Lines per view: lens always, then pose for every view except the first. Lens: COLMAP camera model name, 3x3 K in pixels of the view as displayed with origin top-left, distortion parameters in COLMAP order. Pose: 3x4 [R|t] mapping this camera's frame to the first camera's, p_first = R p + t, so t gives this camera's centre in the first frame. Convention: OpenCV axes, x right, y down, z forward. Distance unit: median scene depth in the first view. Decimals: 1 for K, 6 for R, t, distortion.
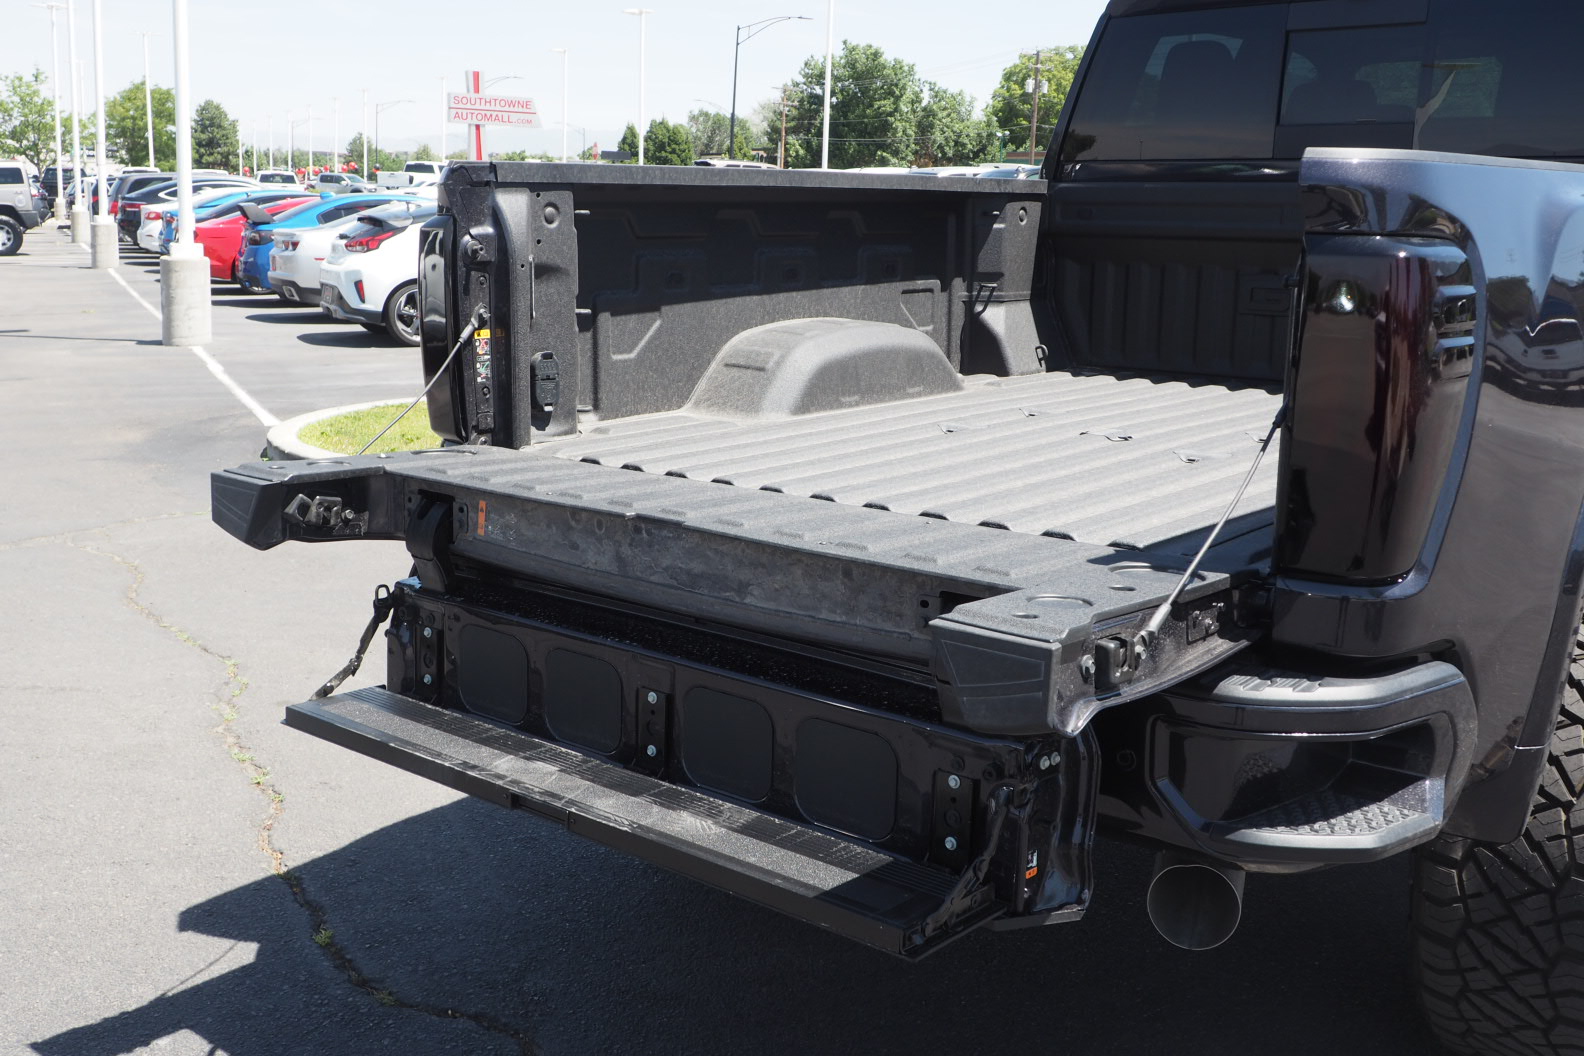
lens RADIAL K [[1520.0, 0, 802.0], [0, 1520.0, 439.7], [0, 0, 1]] dist [-0.007827, 0.000000]
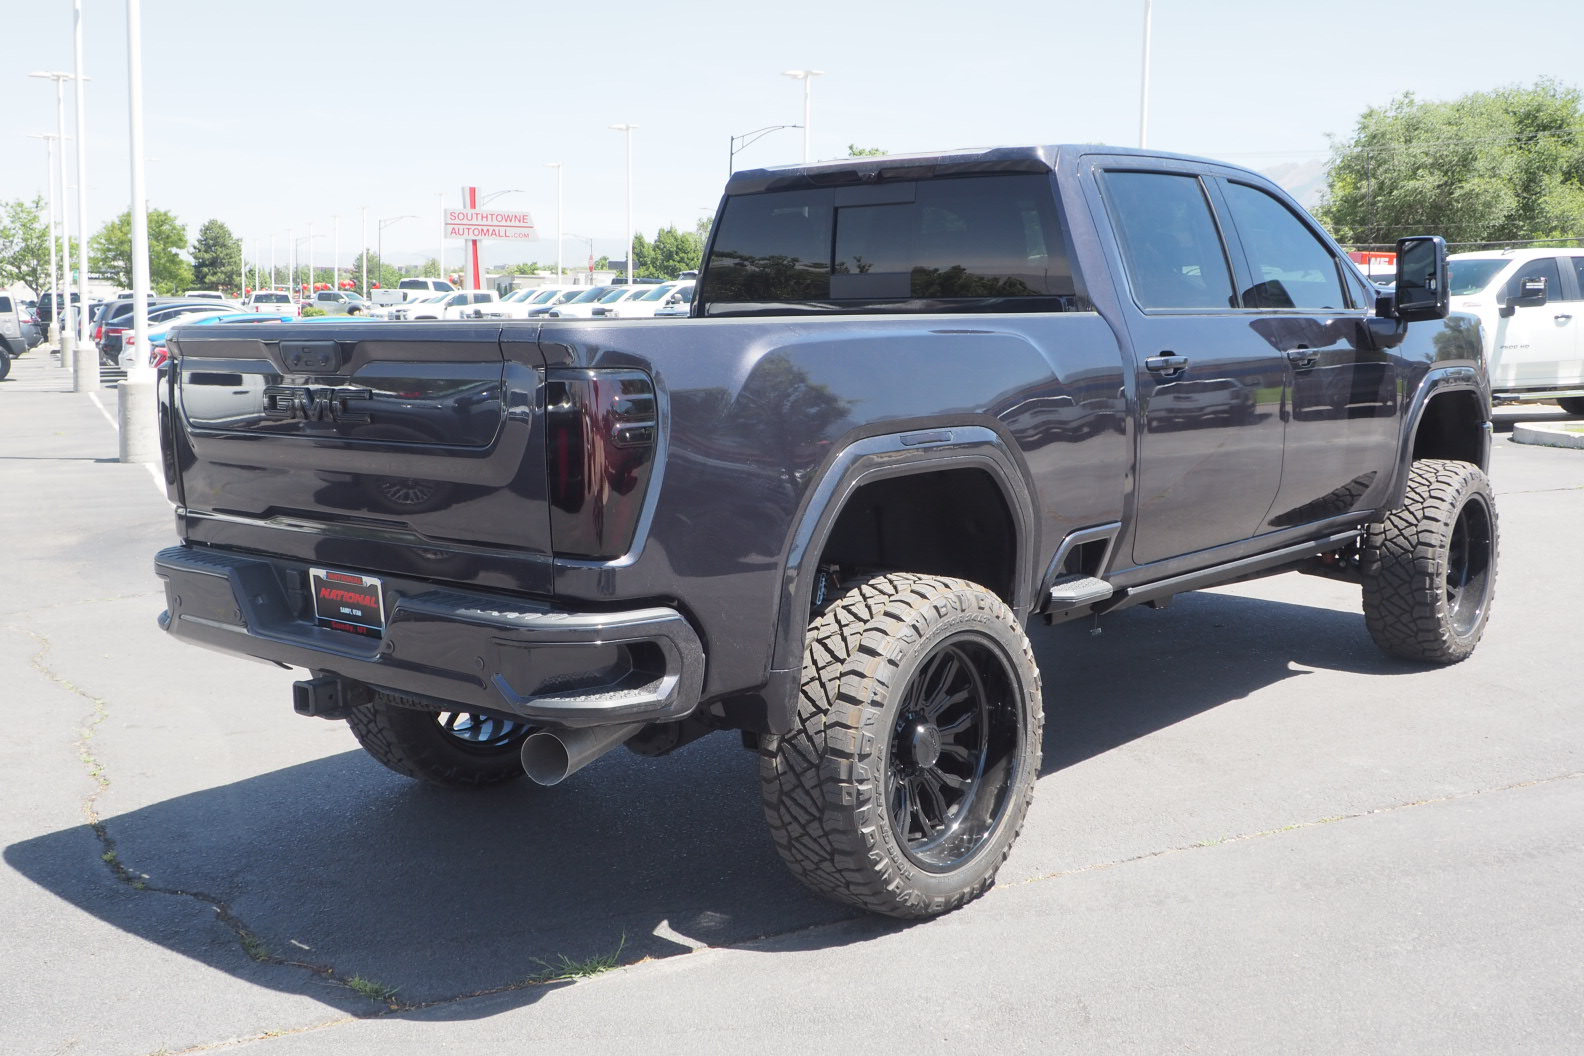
lens RADIAL K [[1630.5, 0, 816.2], [0, 1630.5, 428.9], [0, 0, 1]] dist [-0.003711, 0.000000]
pose [[0.999451, -0.020673, -0.025878, 0.061135], [0.018556, 0.996661, -0.079518, 0.008931], [0.027436, 0.078994, 0.996497, -0.083866]]
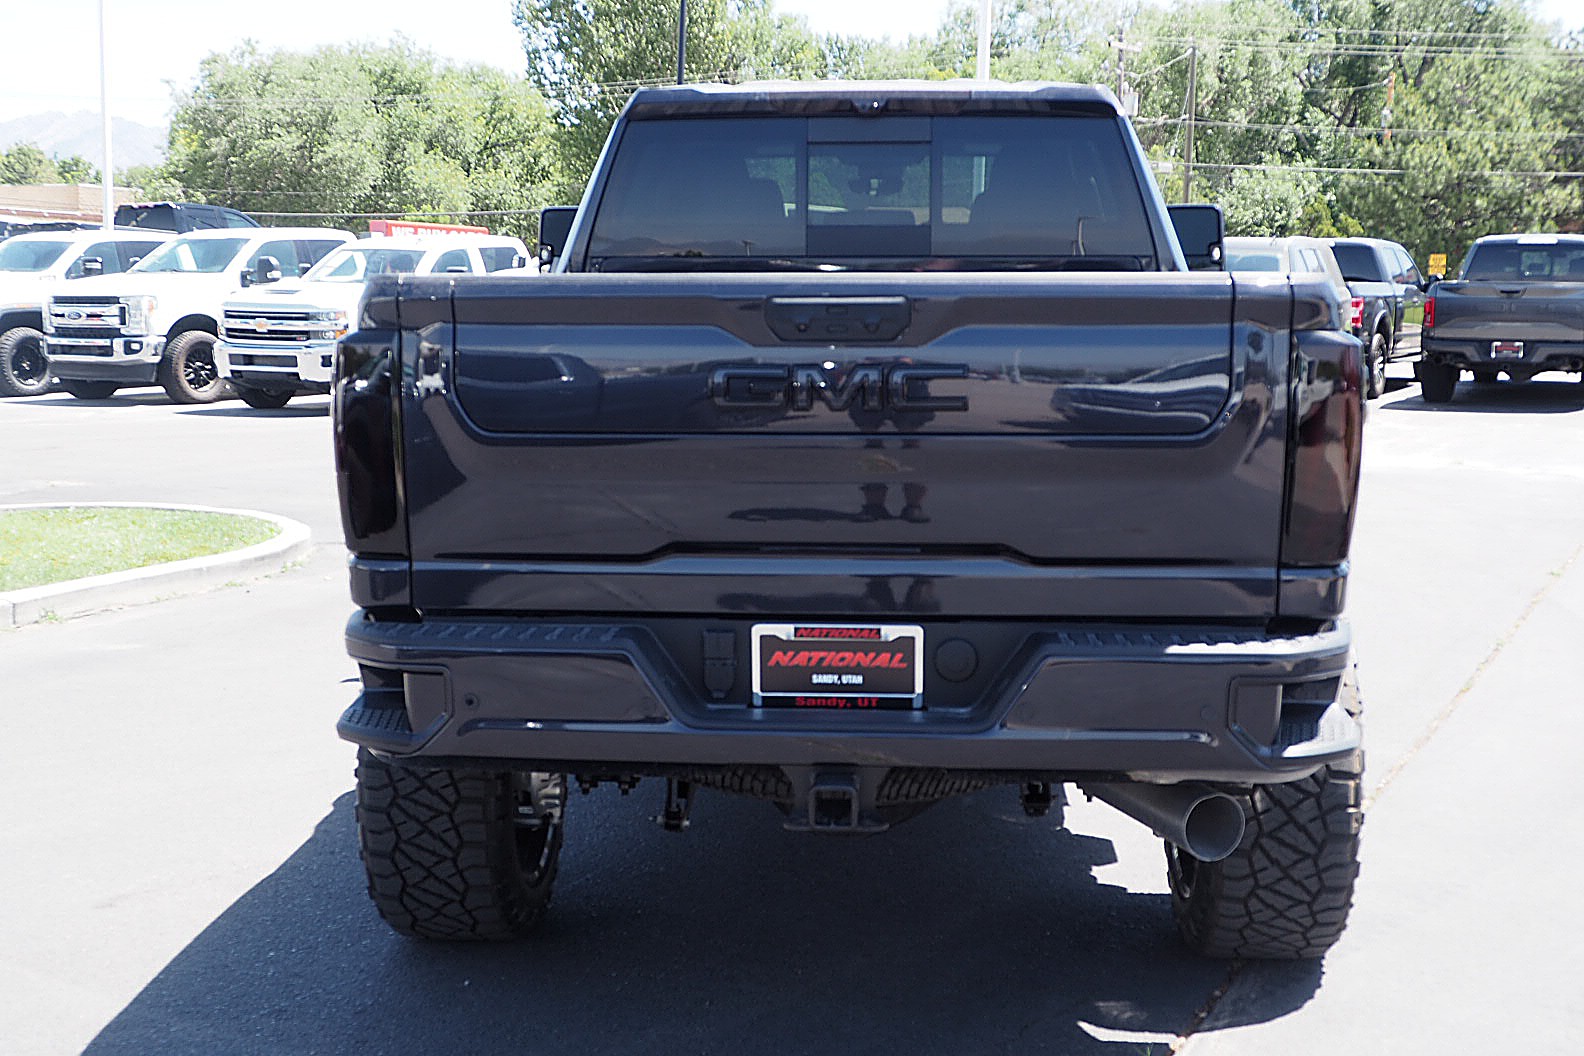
lens RADIAL K [[1912.6, 0, 785.4], [0, 1912.6, 441.6], [0, 0, 1]] dist [0.002842, 0.000000]
pose [[0.817650, -0.057936, 0.572793, -0.099459], [0.095125, 0.994844, -0.035163, -0.000894], [-0.567803, 0.083238, 0.818945, -0.020662]]
